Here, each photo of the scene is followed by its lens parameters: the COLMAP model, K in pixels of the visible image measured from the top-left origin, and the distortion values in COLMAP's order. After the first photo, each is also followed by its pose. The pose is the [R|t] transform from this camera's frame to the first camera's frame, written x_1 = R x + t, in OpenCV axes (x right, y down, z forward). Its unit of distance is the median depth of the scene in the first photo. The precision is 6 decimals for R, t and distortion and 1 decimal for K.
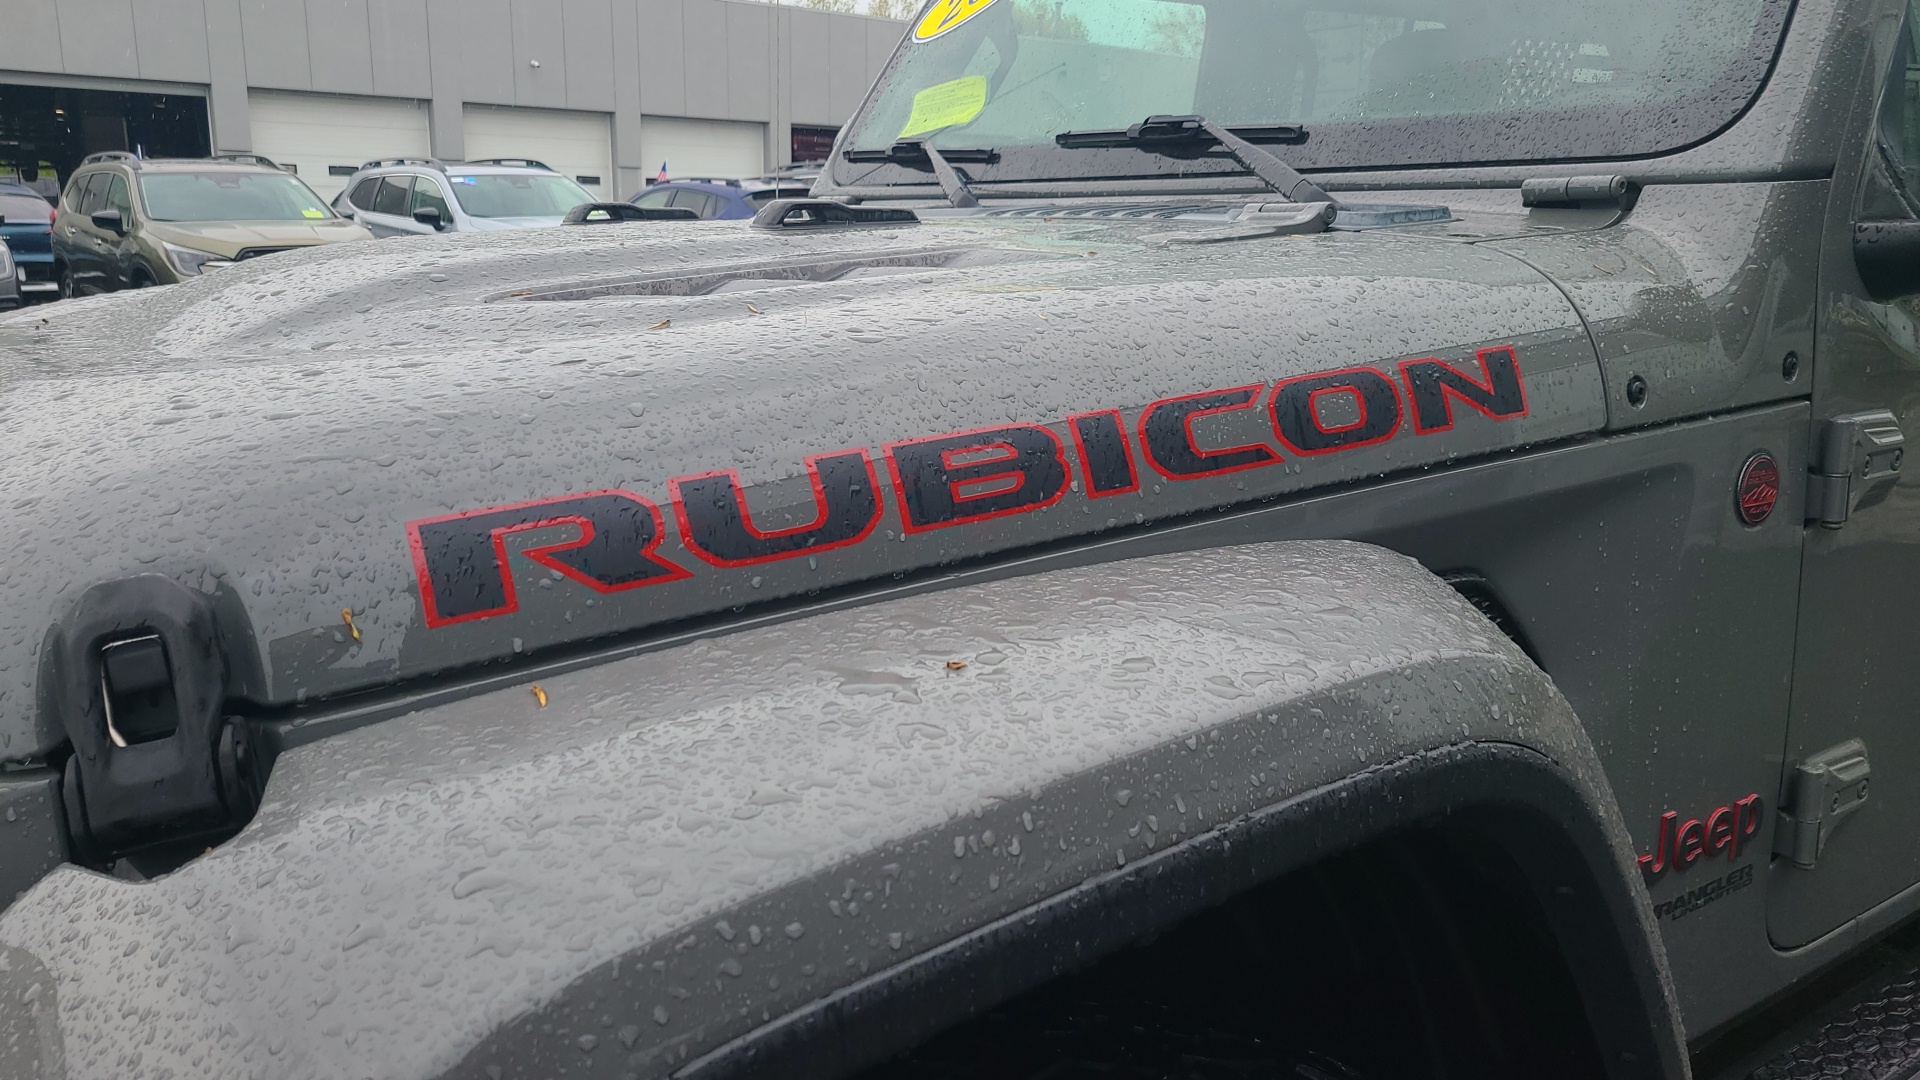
lens RADIAL K [[1457.8, 0, 931.2], [0, 1457.8, 528.5], [0, 0, 1]] dist [0.032009, -0.004241]
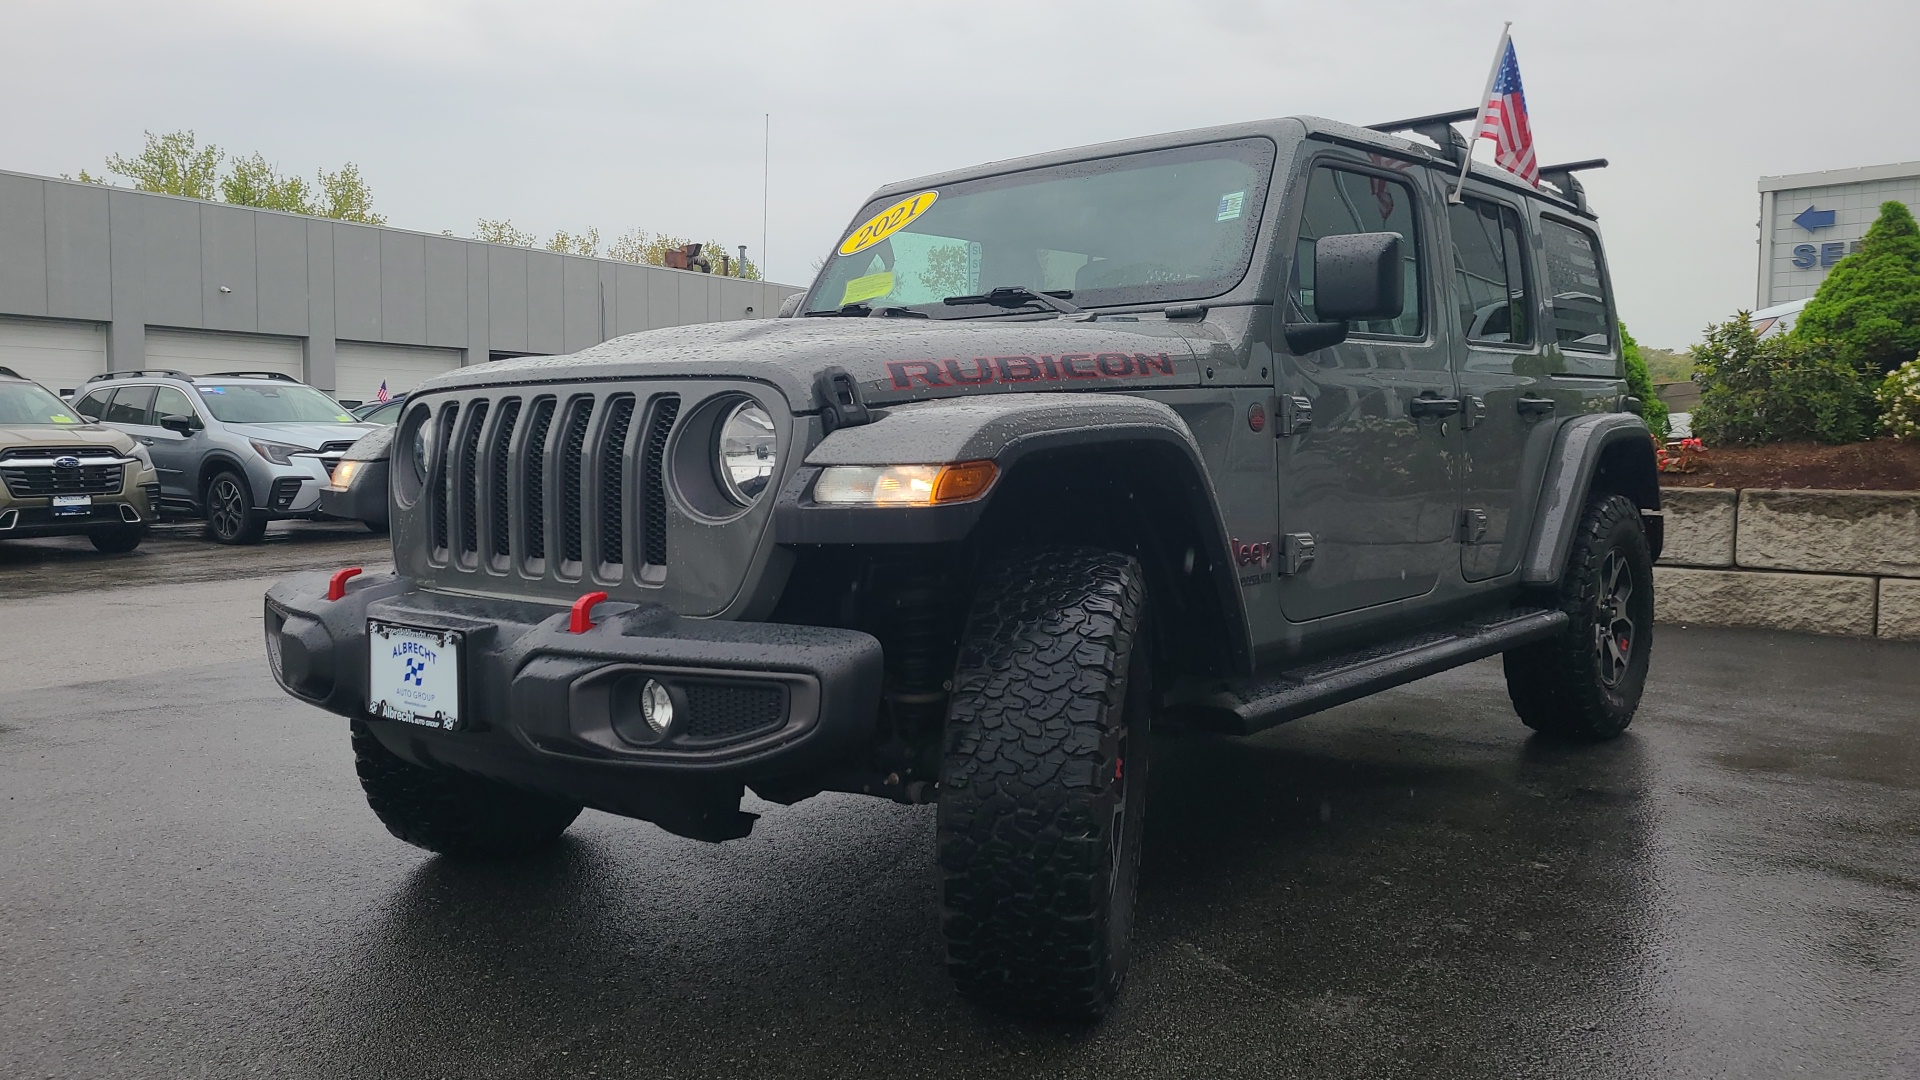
lens RADIAL K [[1457.8, 0, 945.1], [0, 1457.8, 541.4], [0, 0, 1]] dist [0.032009, -0.004241]
pose [[0.973139, -0.018766, 0.229450, -0.561129], [0.052305, 0.988630, -0.140980, 0.507306], [-0.224196, 0.149195, 0.963056, -1.300807]]
